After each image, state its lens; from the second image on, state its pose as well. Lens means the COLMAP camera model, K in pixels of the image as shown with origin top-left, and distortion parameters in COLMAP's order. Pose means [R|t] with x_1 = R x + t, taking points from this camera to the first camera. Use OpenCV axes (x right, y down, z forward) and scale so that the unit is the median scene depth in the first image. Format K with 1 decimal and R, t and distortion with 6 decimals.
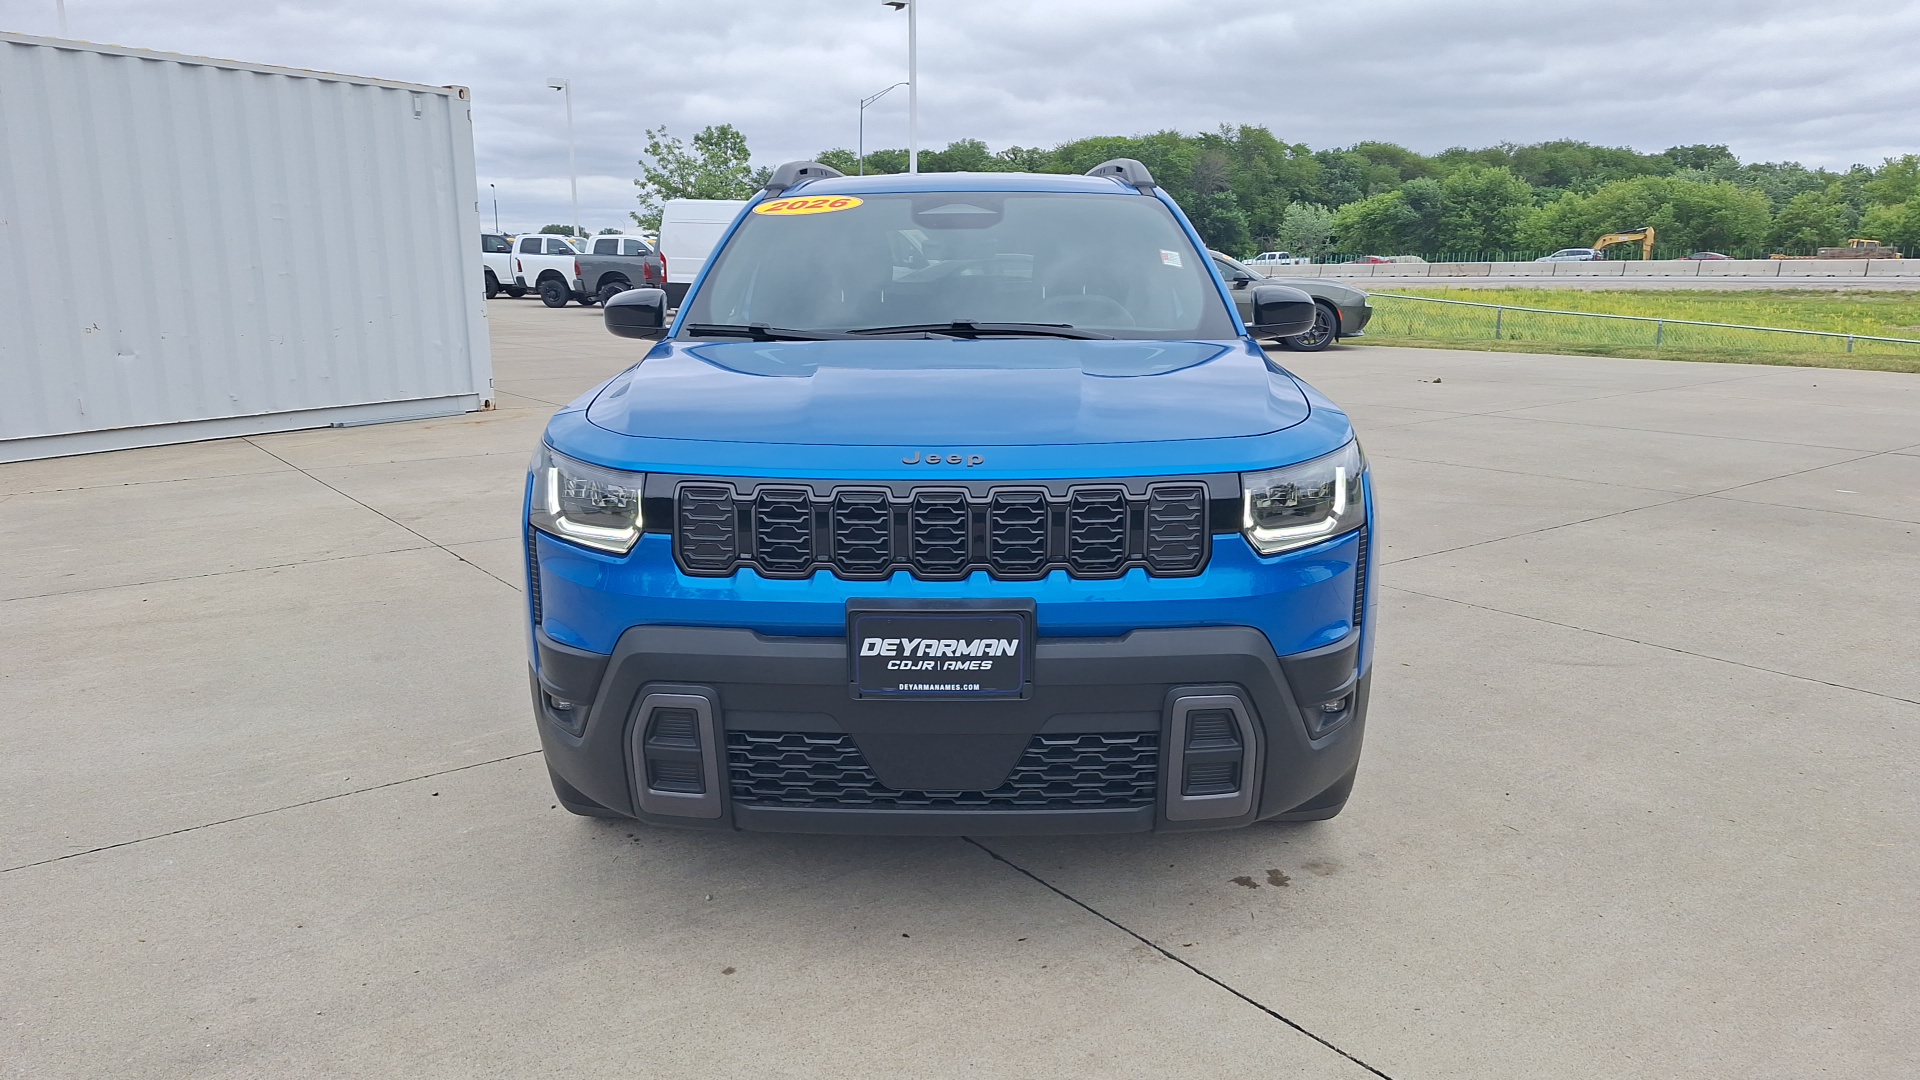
lens RADIAL K [[1268.9, 0, 960.8], [0, 1268.9, 489.0], [0, 0, 1]] dist [0.093264, -0.111363]
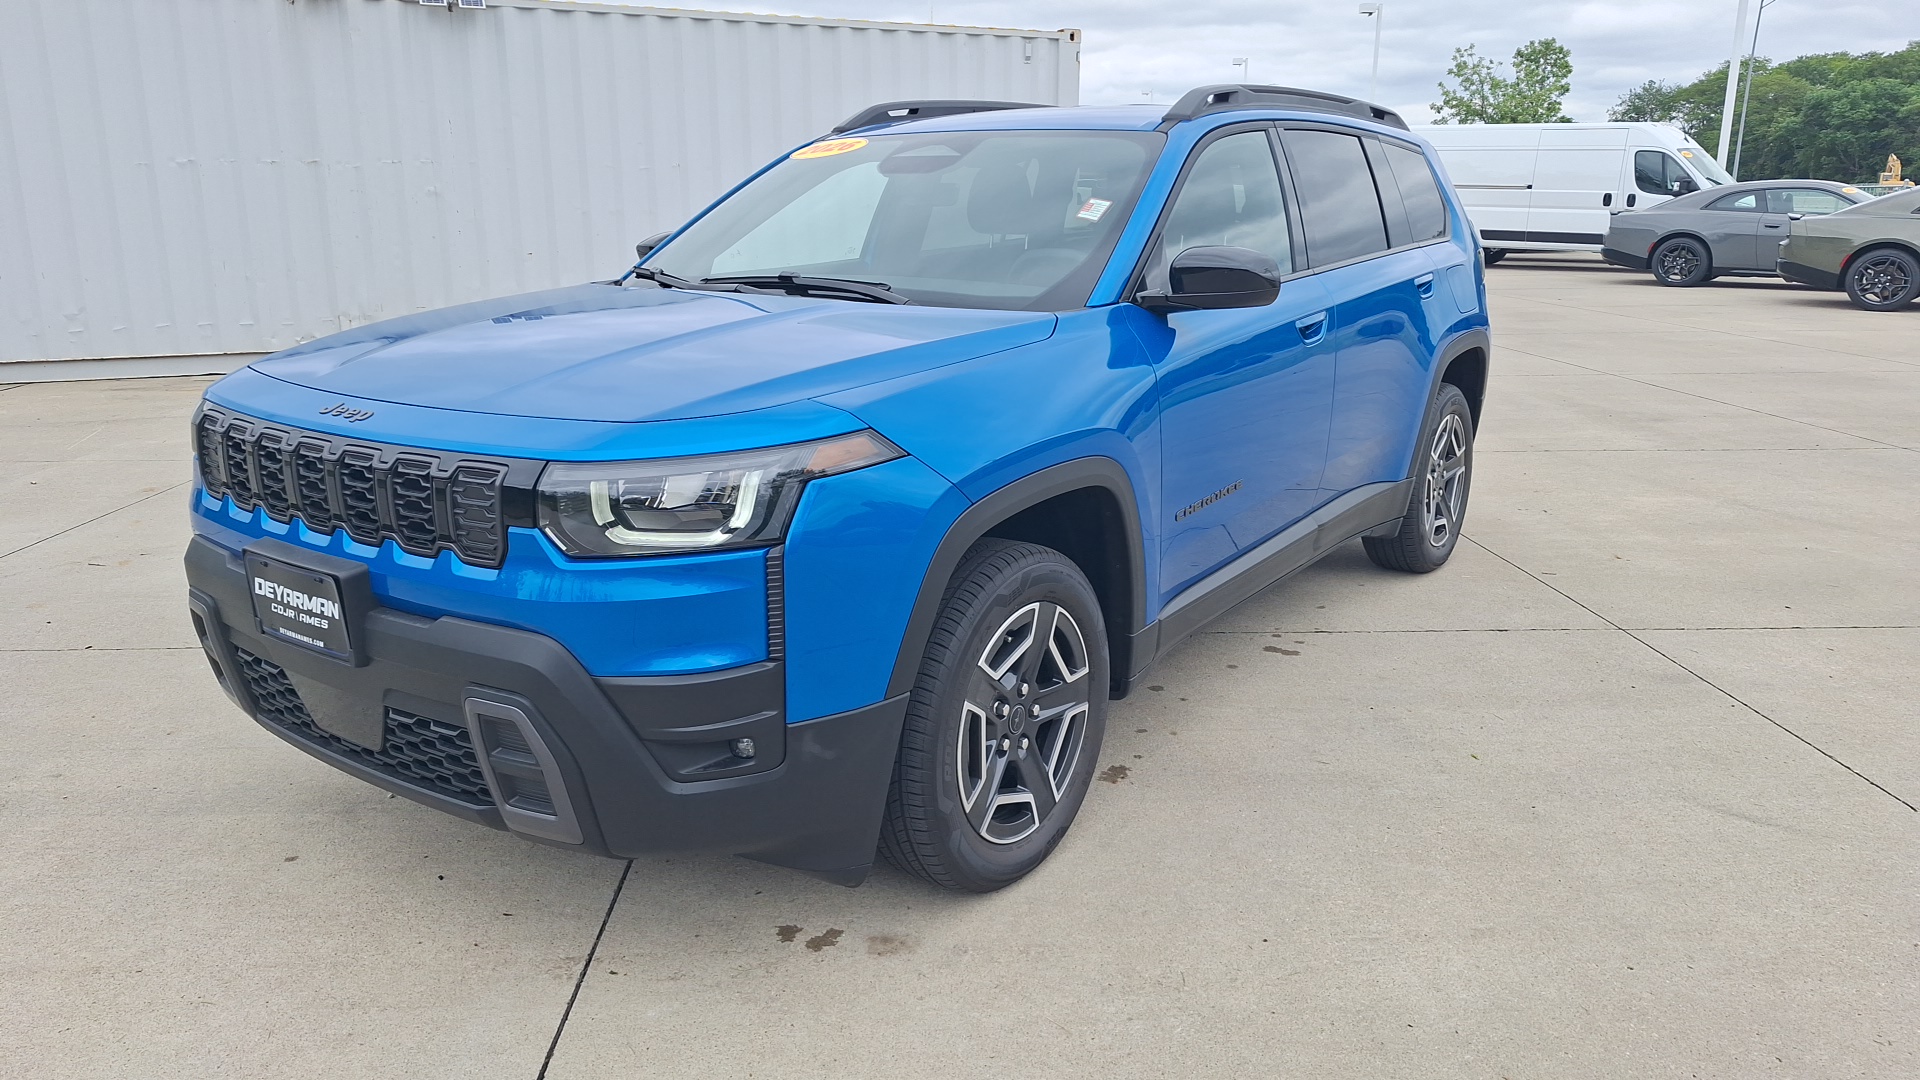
lens RADIAL K [[1278.7, 0, 960.1], [0, 1278.7, 466.0], [0, 0, 1]] dist [0.106848, -0.114096]
pose [[0.838015, 0.118020, -0.532730, 0.864449], [-0.100322, 0.993010, 0.062178, -0.087135], [0.536345, 0.001338, 0.843998, 0.363944]]
